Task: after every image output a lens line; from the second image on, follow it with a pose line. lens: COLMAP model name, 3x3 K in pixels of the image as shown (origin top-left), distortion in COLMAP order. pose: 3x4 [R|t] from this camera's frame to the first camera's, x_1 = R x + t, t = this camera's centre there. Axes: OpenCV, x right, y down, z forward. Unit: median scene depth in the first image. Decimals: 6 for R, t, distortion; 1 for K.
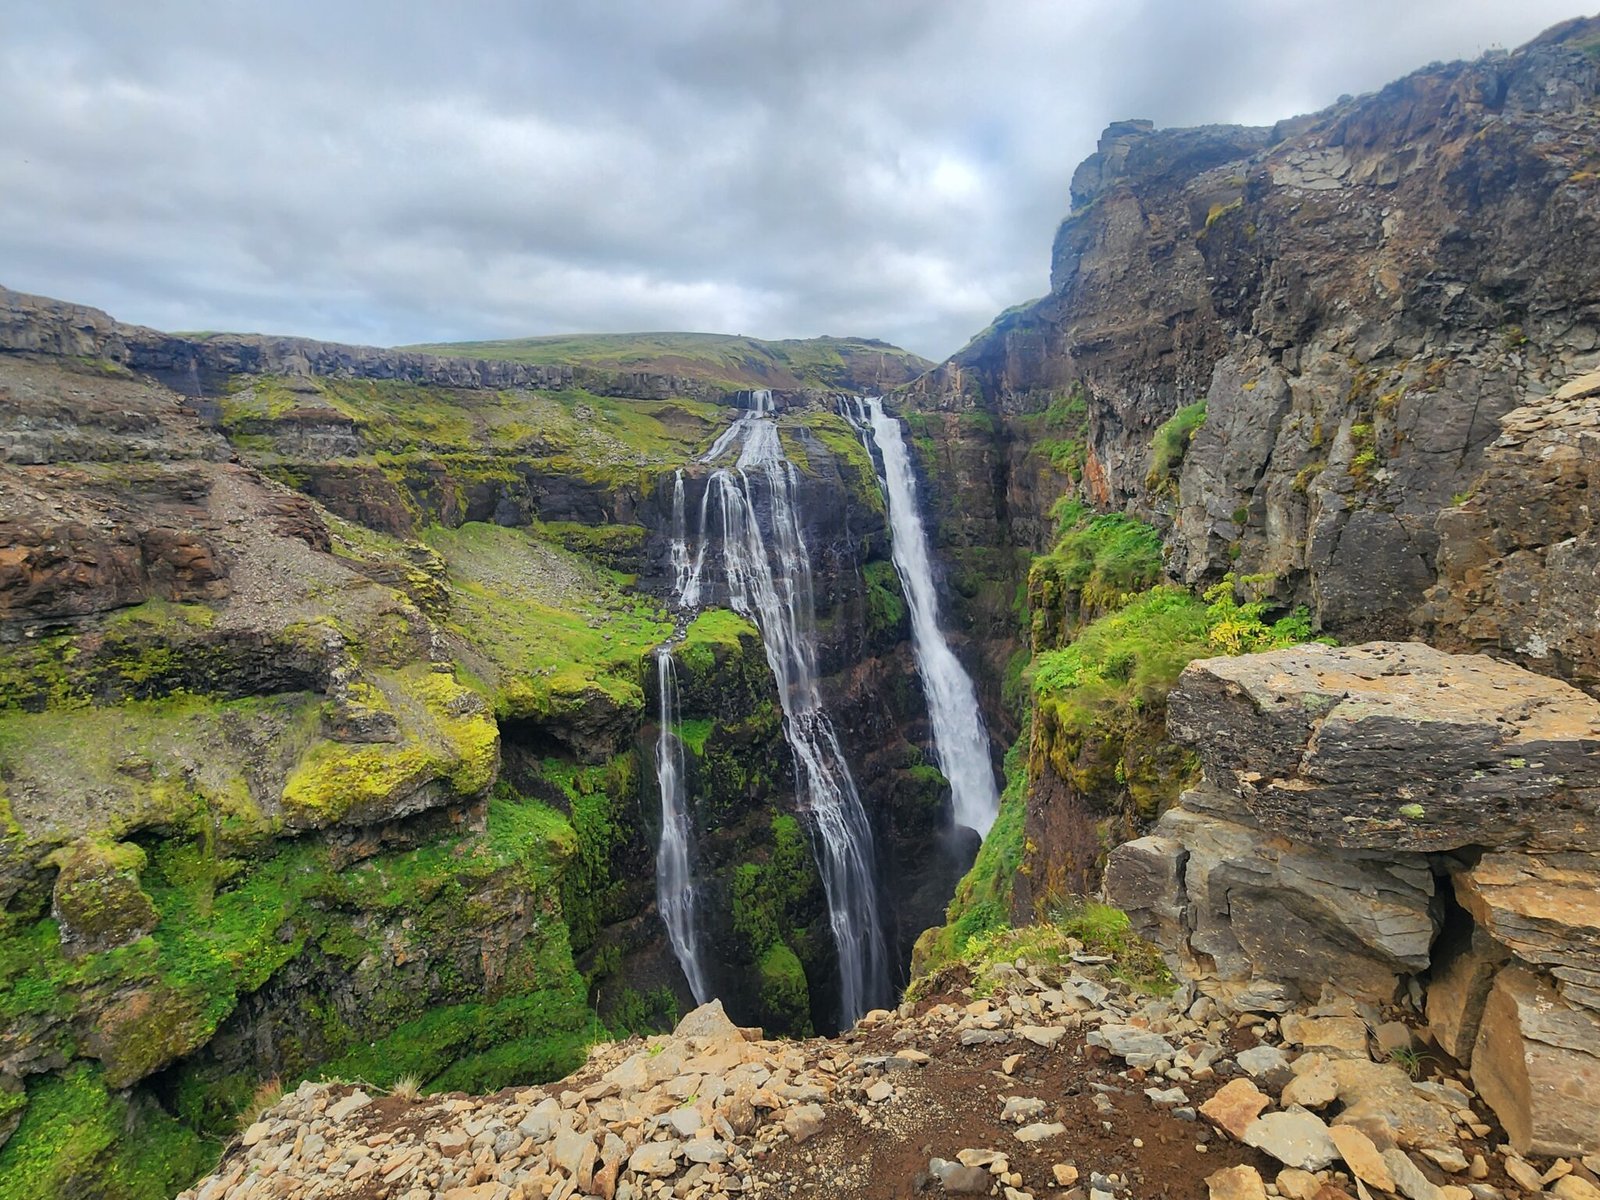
lens RADIAL K [[765.3, 0, 803.4], [0, 765.3, 613.7], [0, 0, 1]] dist [0.004349, 0.000225]
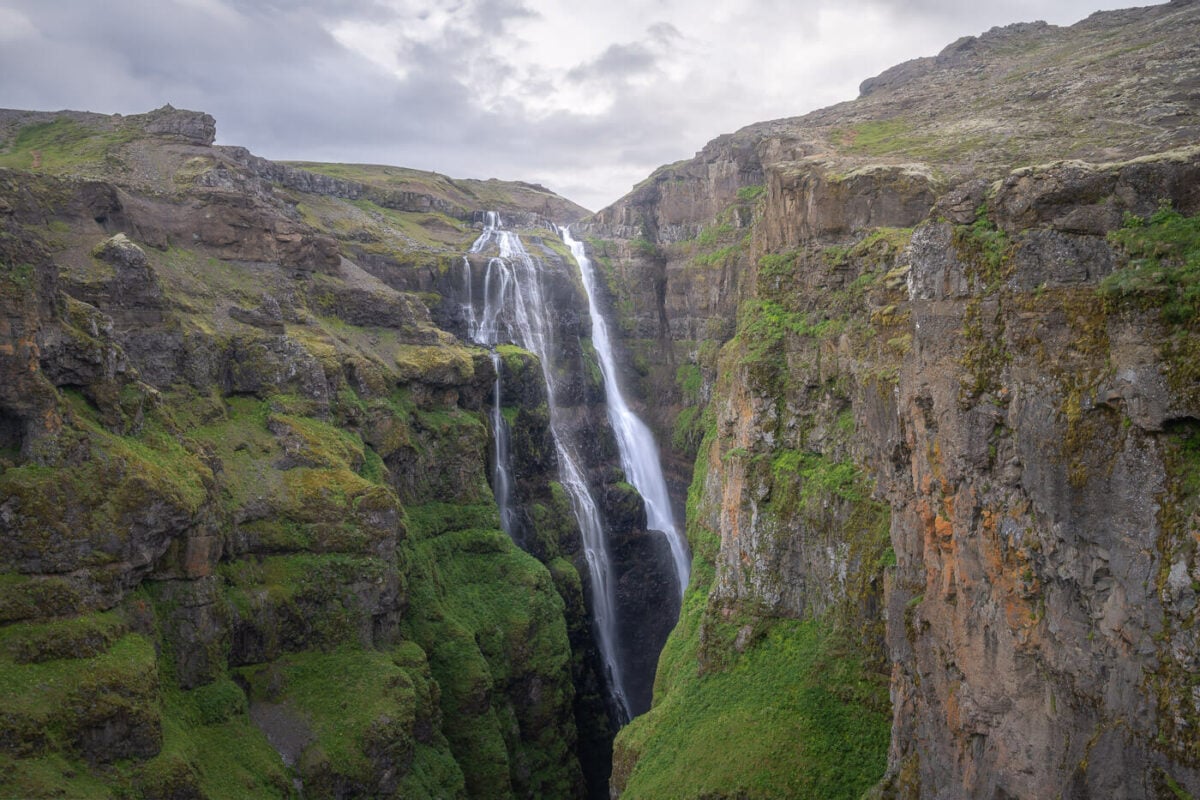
lens RADIAL K [[915.0, 0, 600.0], [0, 915.0, 400.0], [0, 0, 1]] dist [0.004903, 0.003046]
pose [[0.967337, 0.005974, 0.253425, -0.322928], [0.026022, 0.992100, -0.122718, 0.270691], [-0.252156, 0.125304, 0.959540, -0.614882]]
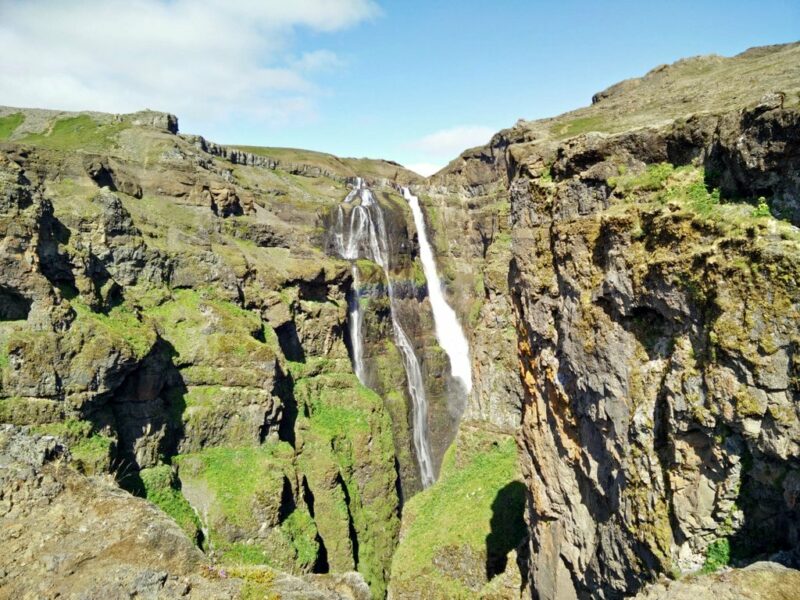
lens RADIAL K [[561.8, 0, 413.9], [0, 561.8, 297.3], [0, 0, 1]] dist [0.052651, 0.000500]
pose [[0.977552, 0.018307, 0.209899, -0.271825], [0.006963, 0.992867, -0.119025, 0.270891], [-0.210580, 0.117814, 0.970451, -0.613863]]
